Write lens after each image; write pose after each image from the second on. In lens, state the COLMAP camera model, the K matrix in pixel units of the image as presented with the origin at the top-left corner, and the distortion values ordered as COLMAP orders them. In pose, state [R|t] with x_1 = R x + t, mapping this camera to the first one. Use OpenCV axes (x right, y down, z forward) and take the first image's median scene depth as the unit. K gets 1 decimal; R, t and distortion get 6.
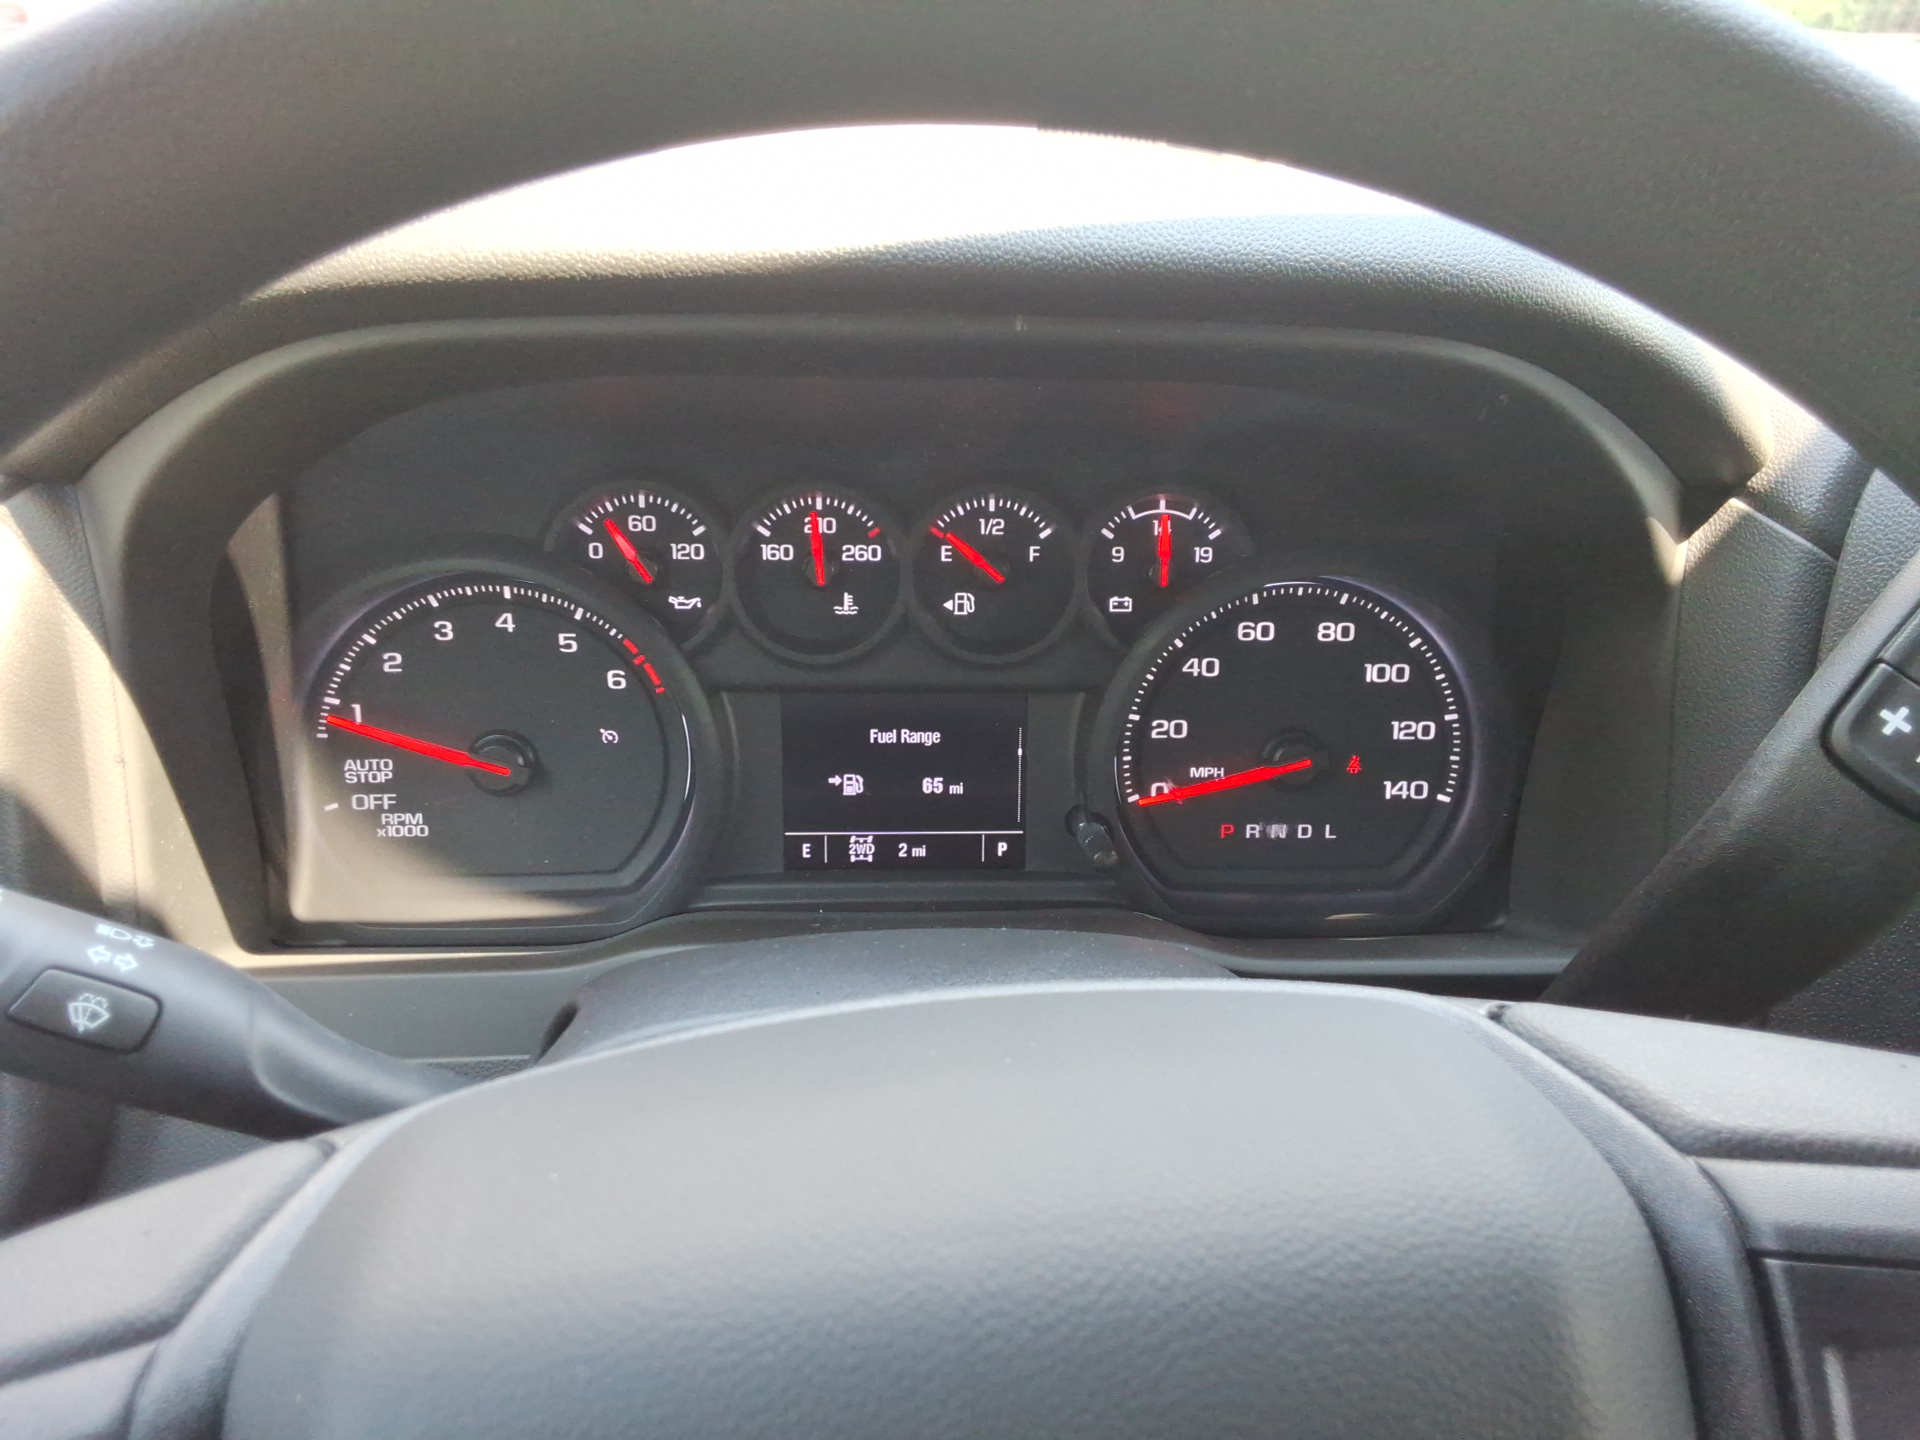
lens RADIAL K [[1552.1, 0, 963.3], [0, 1552.1, 721.6], [0, 0, 1]] dist [0.114278, -0.184885]
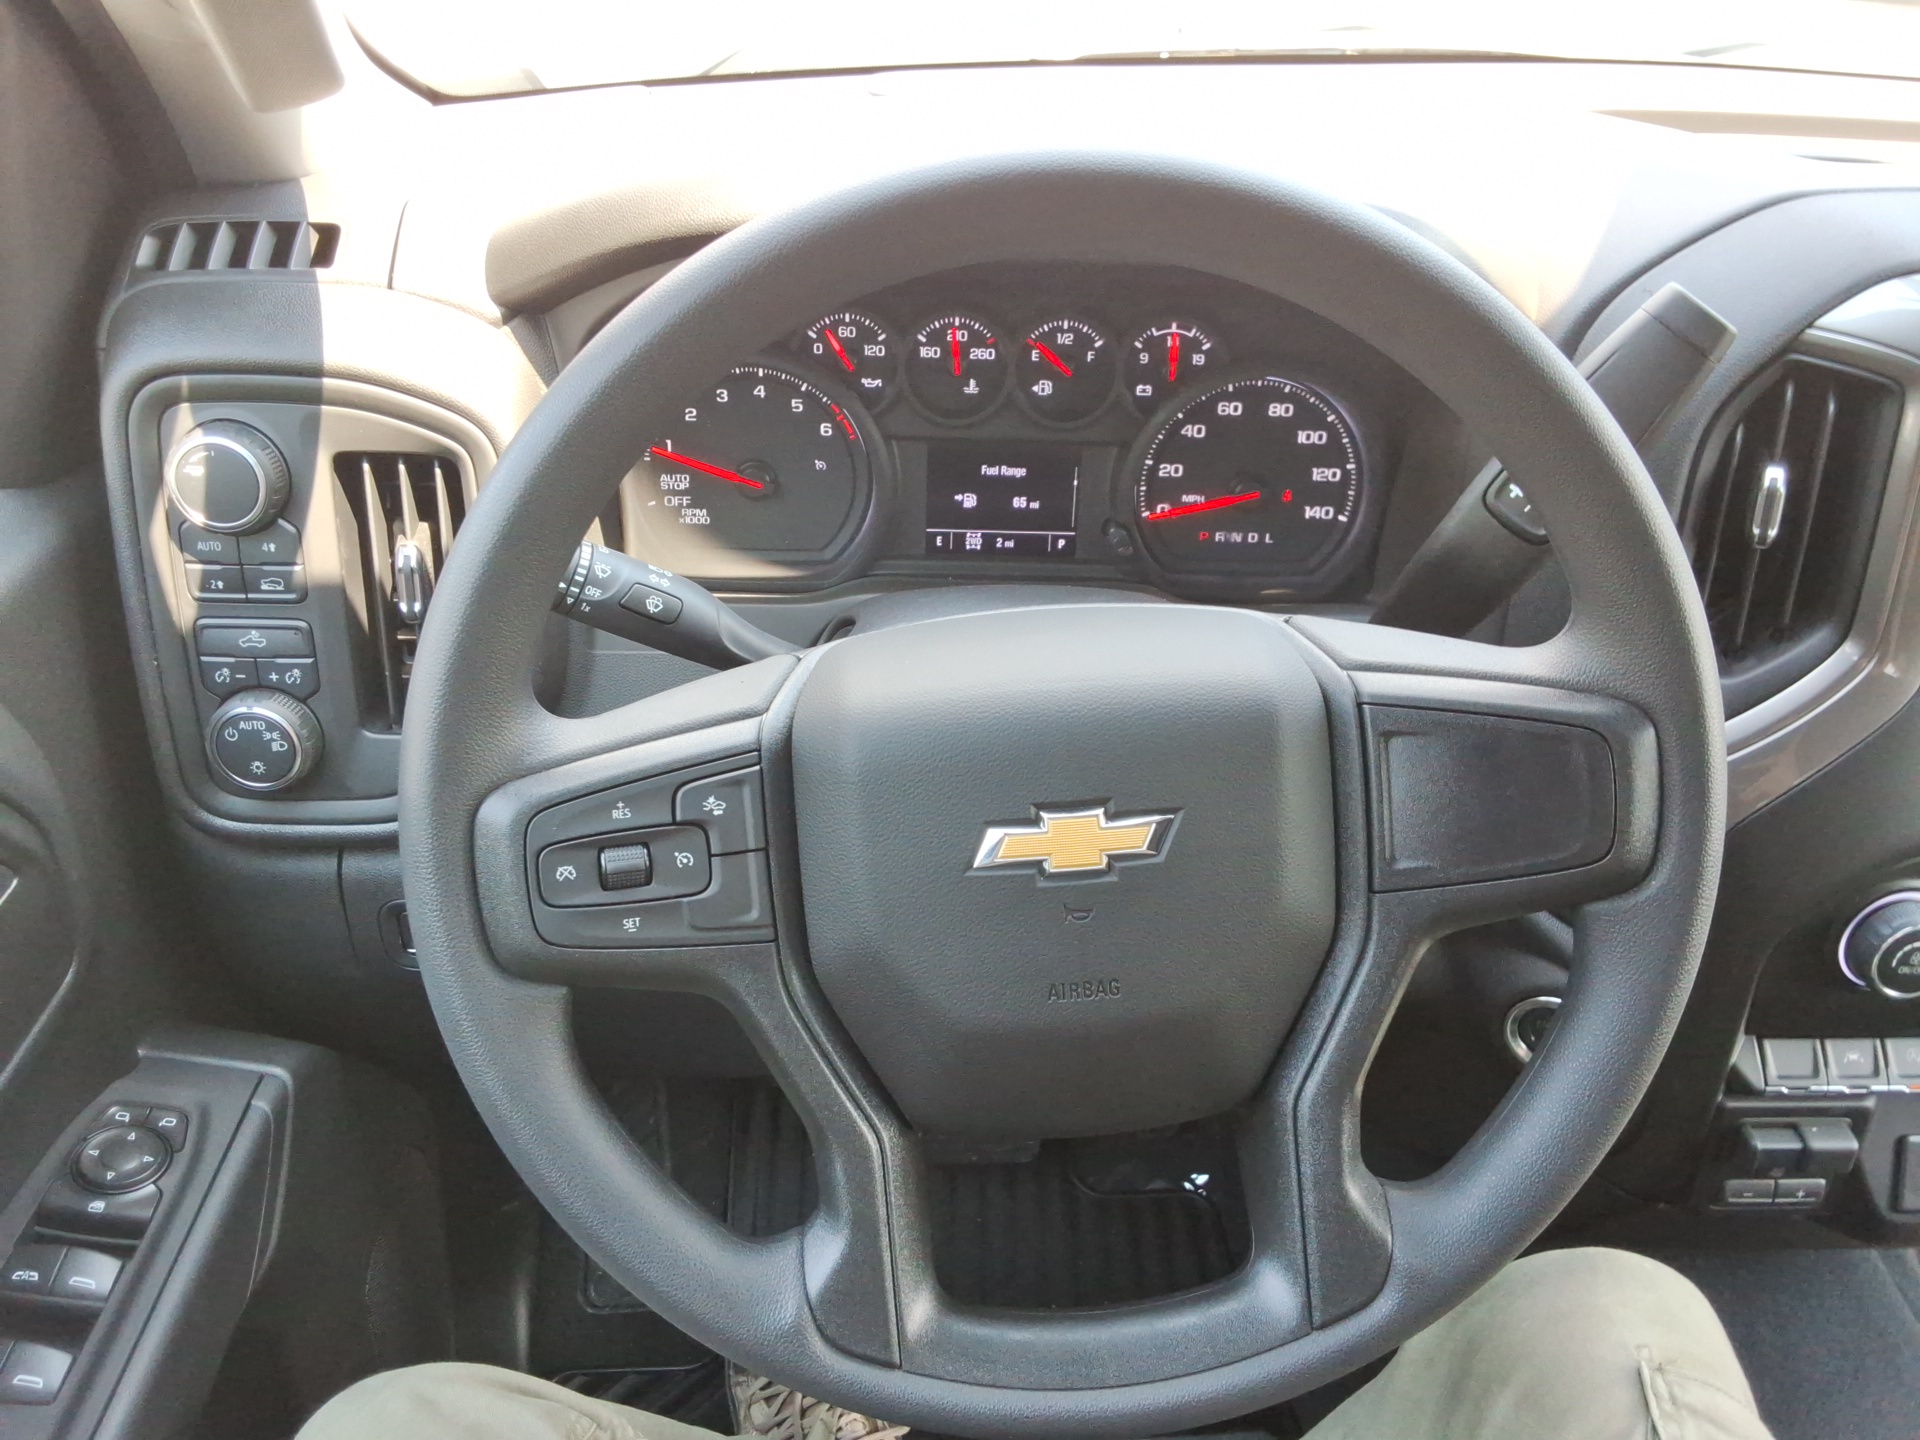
lens RADIAL K [[1499.7, 0, 963.4], [0, 1499.7, 717.3], [0, 0, 1]] dist [0.099953, -0.019528]
pose [[0.999331, 0.032699, -0.016369, -0.046943], [-0.028848, 0.980067, 0.196563, -0.046204], [0.022470, -0.195959, 0.980355, -0.580624]]
